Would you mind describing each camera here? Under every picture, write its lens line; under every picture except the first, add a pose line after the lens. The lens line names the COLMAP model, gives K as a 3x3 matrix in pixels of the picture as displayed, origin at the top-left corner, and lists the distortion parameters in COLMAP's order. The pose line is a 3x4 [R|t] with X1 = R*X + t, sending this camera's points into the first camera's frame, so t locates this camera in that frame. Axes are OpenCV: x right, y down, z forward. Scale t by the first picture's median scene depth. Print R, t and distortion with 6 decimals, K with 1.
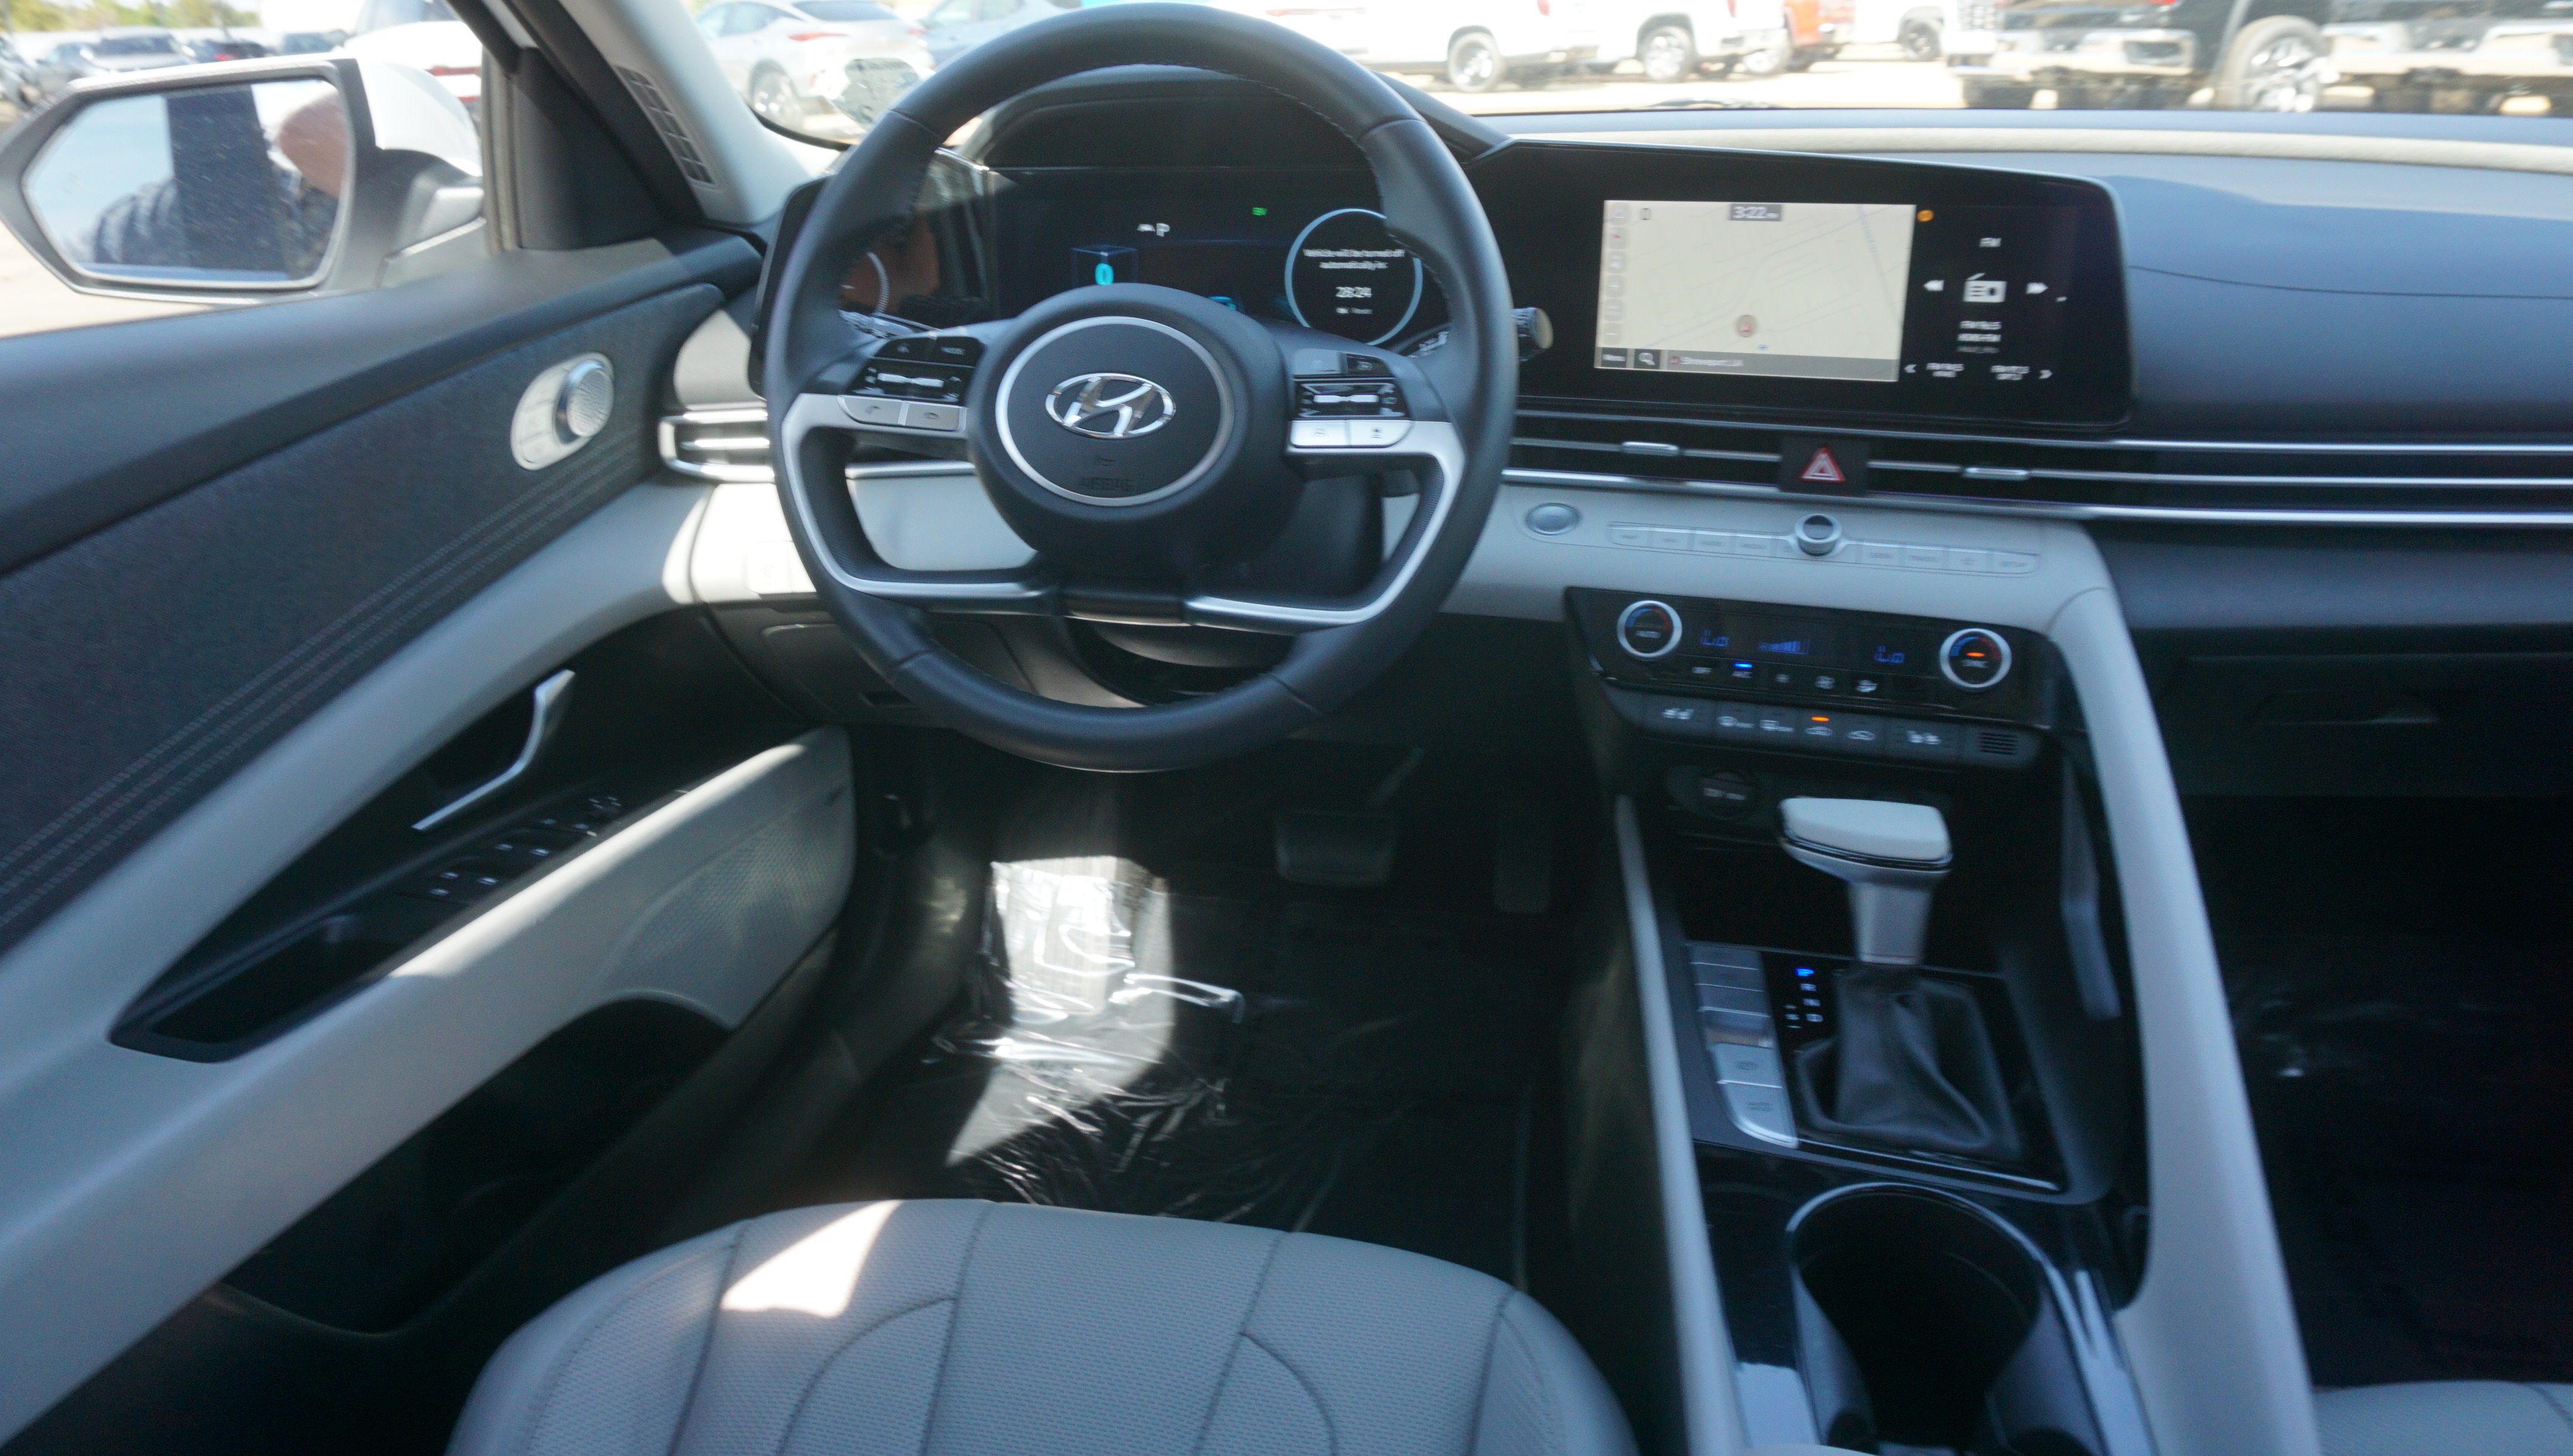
lens RADIAL K [[1748.6, 0, 1294.7], [0, 1748.6, 721.8], [0, 0, 1]] dist [-0.038899, 0.036539]
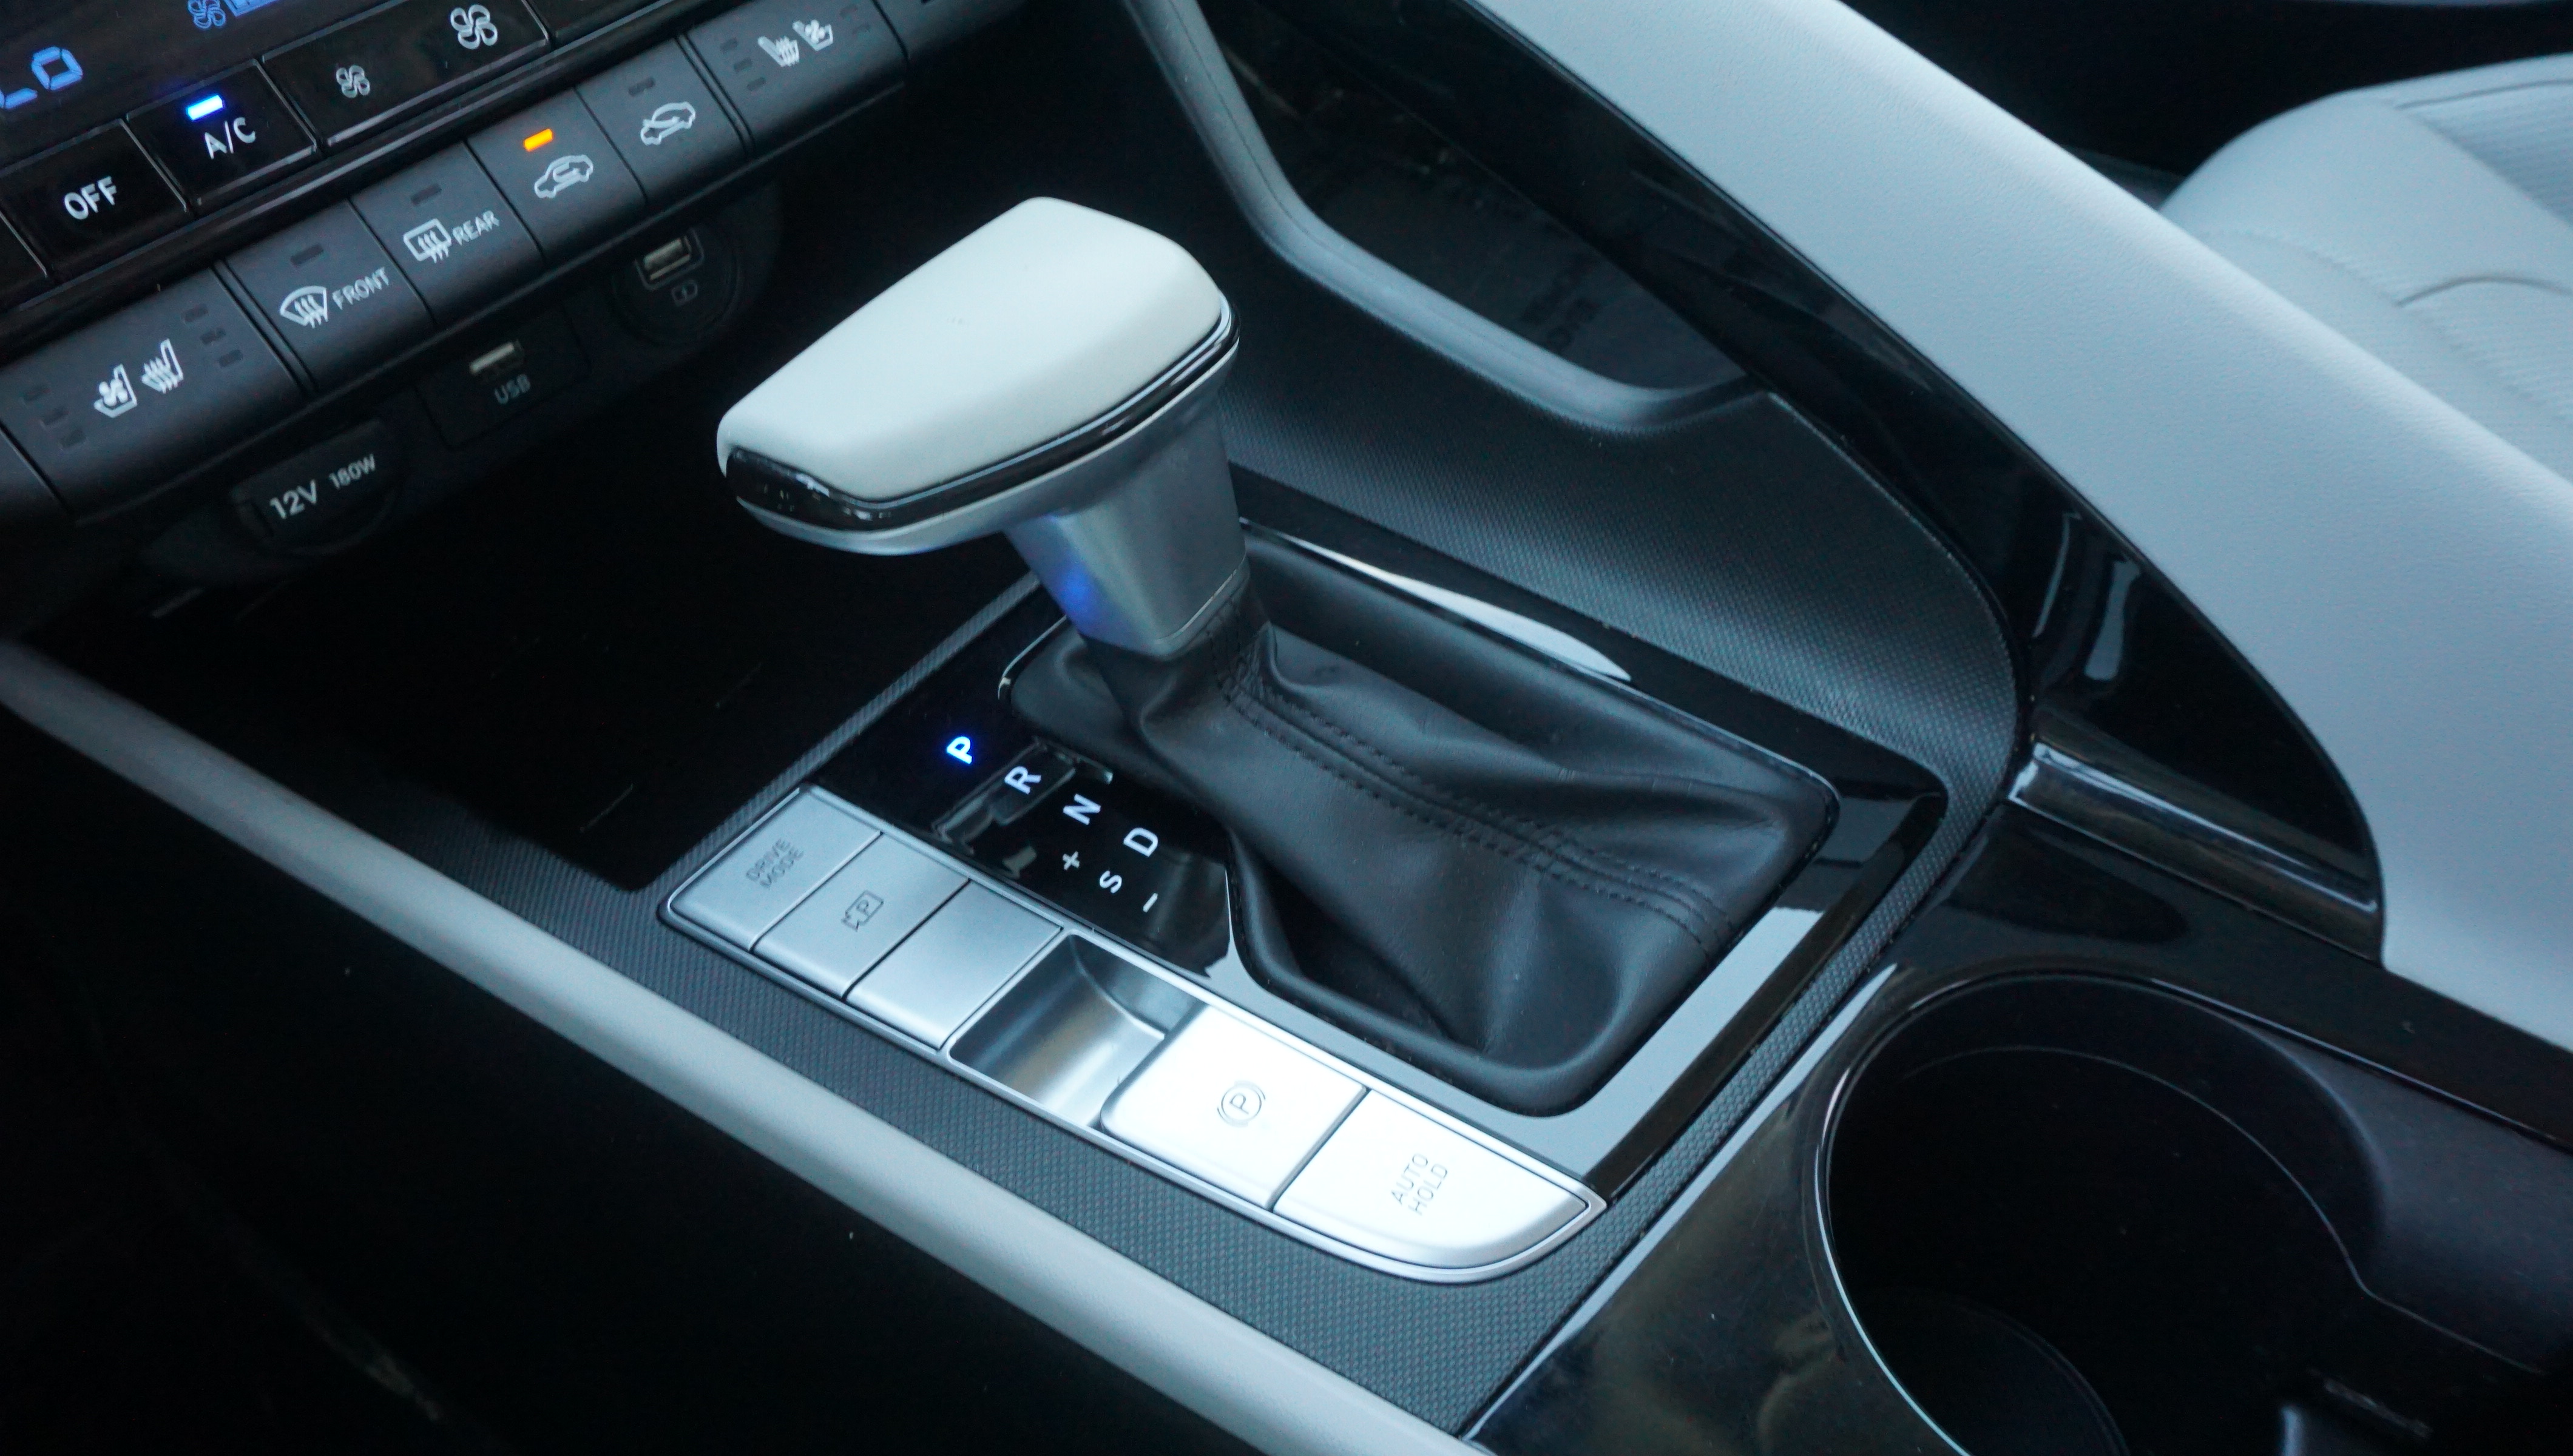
lens RADIAL K [[1748.6, 0, 1288.9], [0, 1748.6, 705.9], [0, 0, 1]] dist [-0.038899, 0.036539]
pose [[0.387650, -0.694391, 0.606258, 0.088332], [0.368019, 0.719579, 0.588869, -0.062684], [-0.845156, -0.005161, 0.534495, 0.703552]]
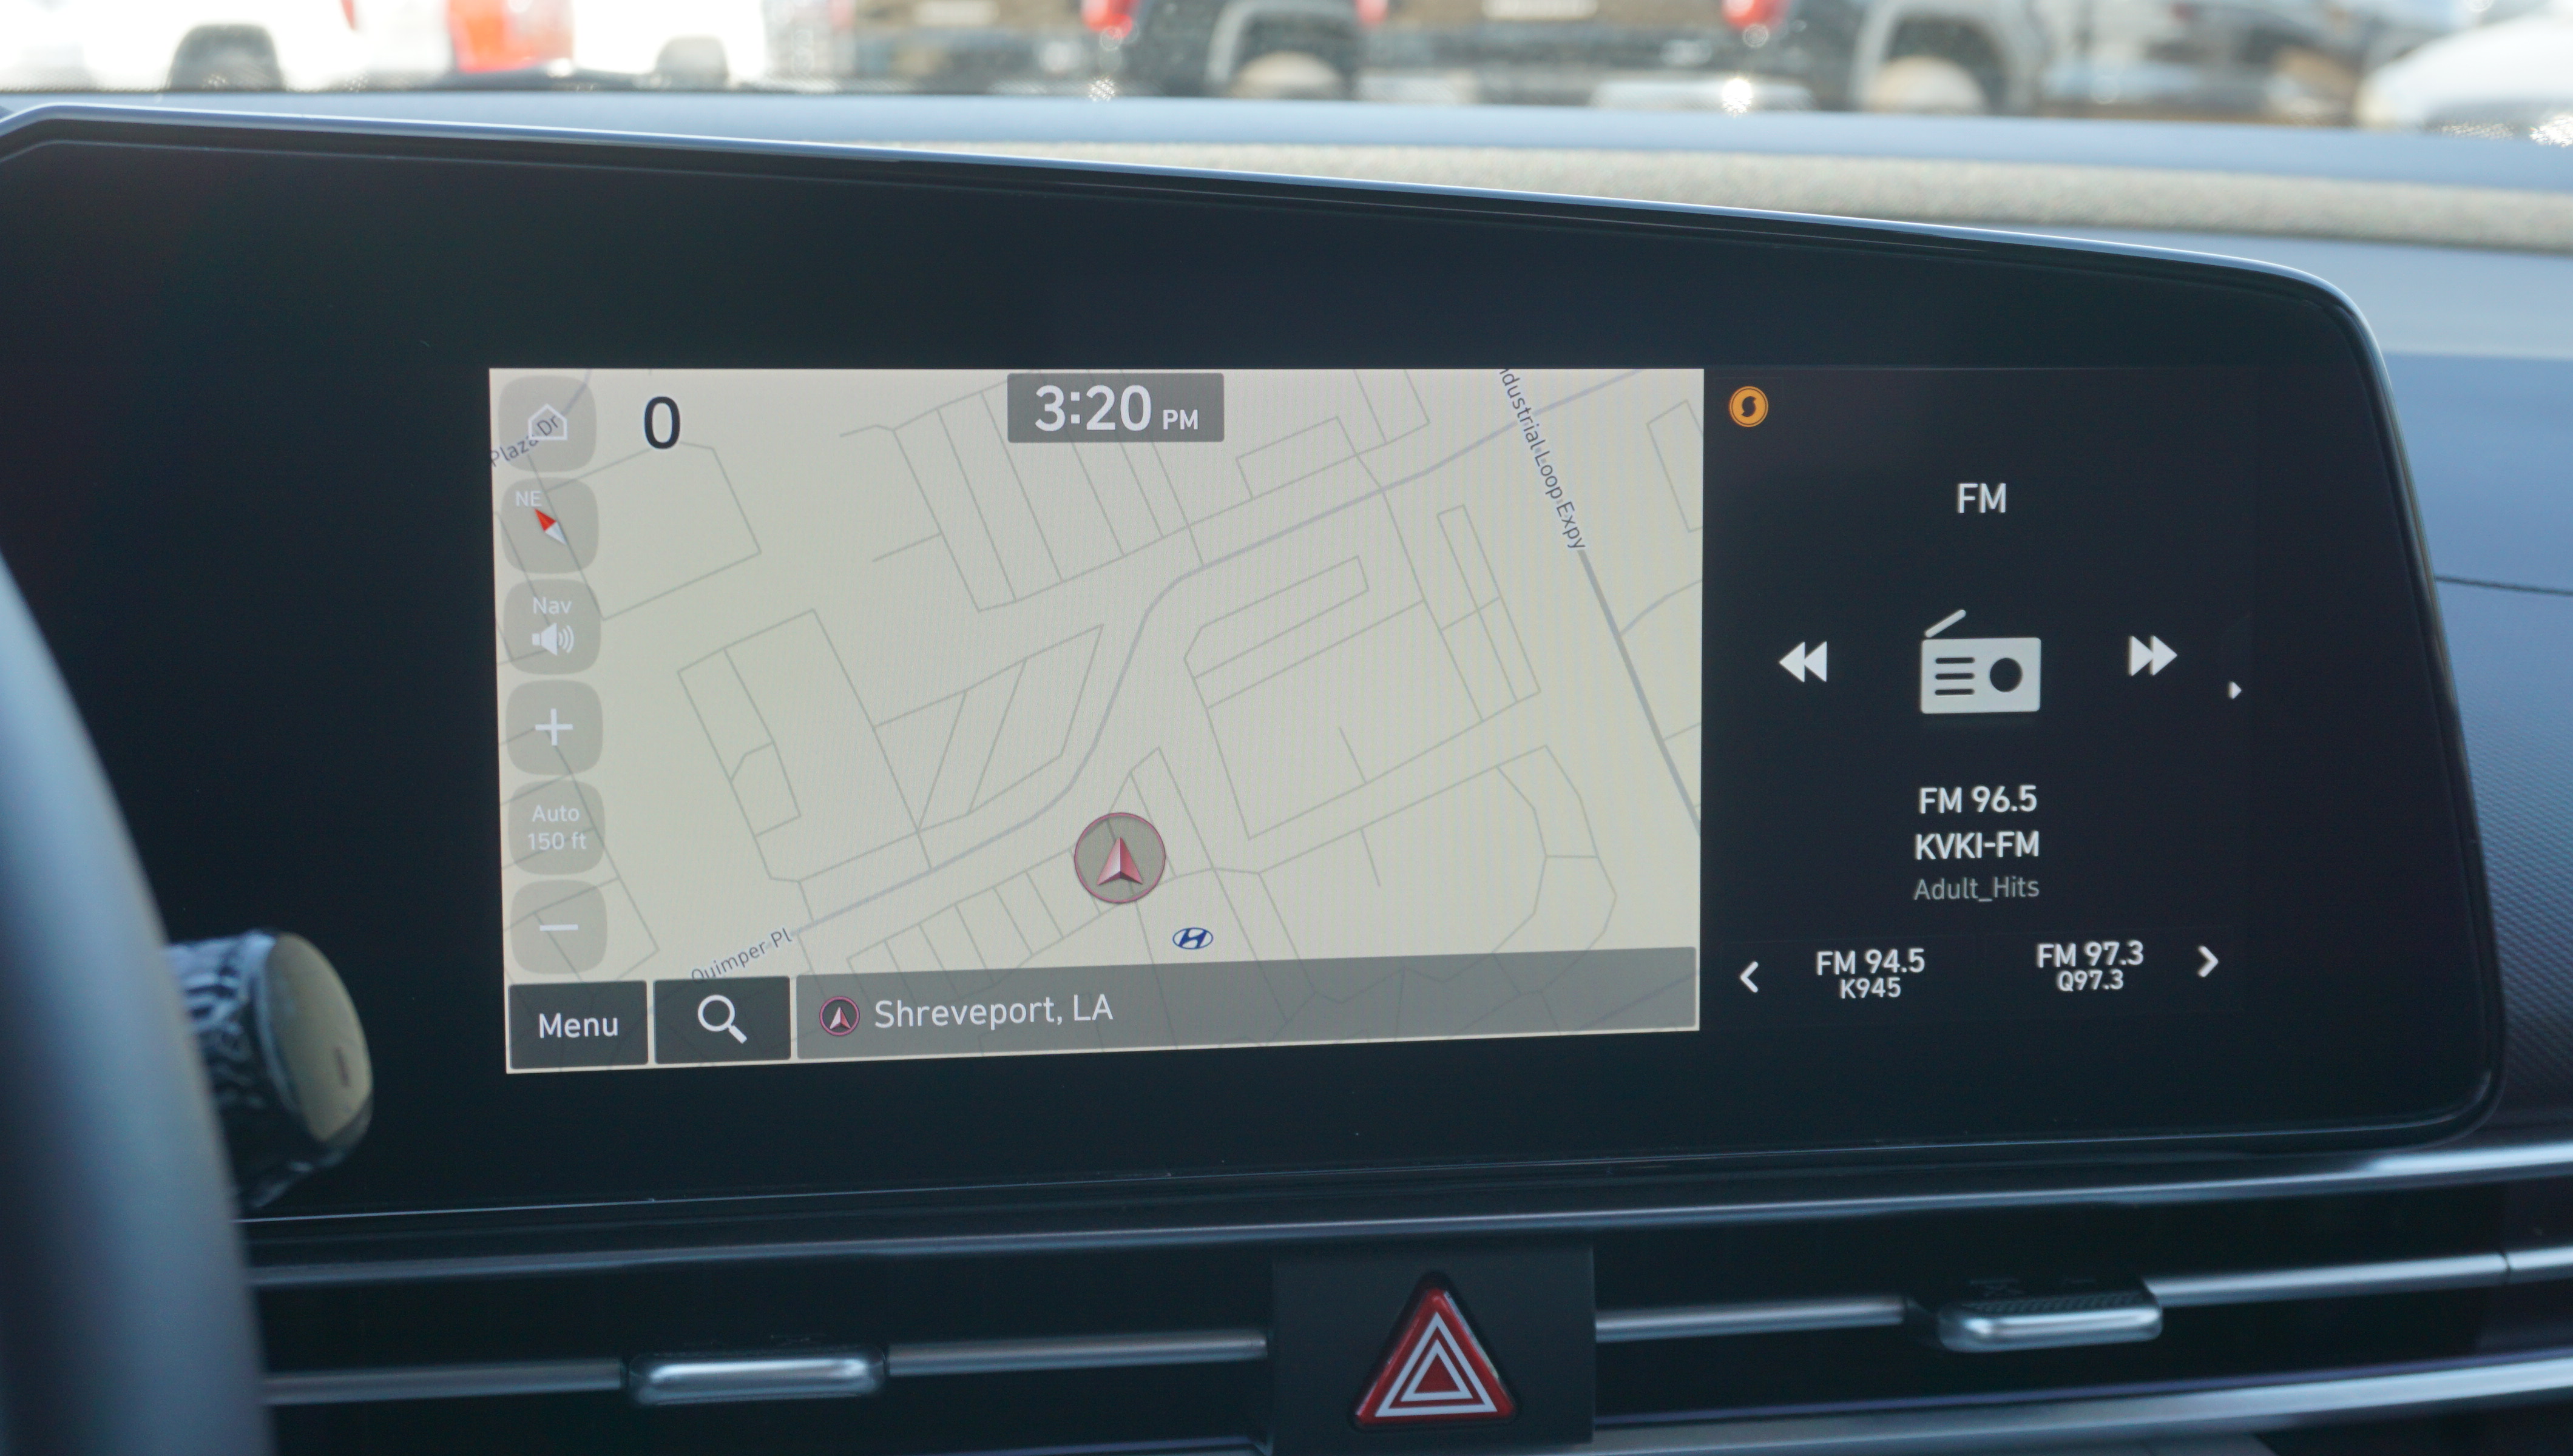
lens RADIAL K [[3392.3, 0, 1317.1], [0, 3392.3, 728.4], [0, 0, 1]] dist [0.005034, 0.000000]
pose [[0.875159, -0.063852, 0.479604, 0.056209], [0.151512, 0.977565, -0.146322, -0.171676], [-0.459501, 0.200721, 0.865199, 0.572839]]
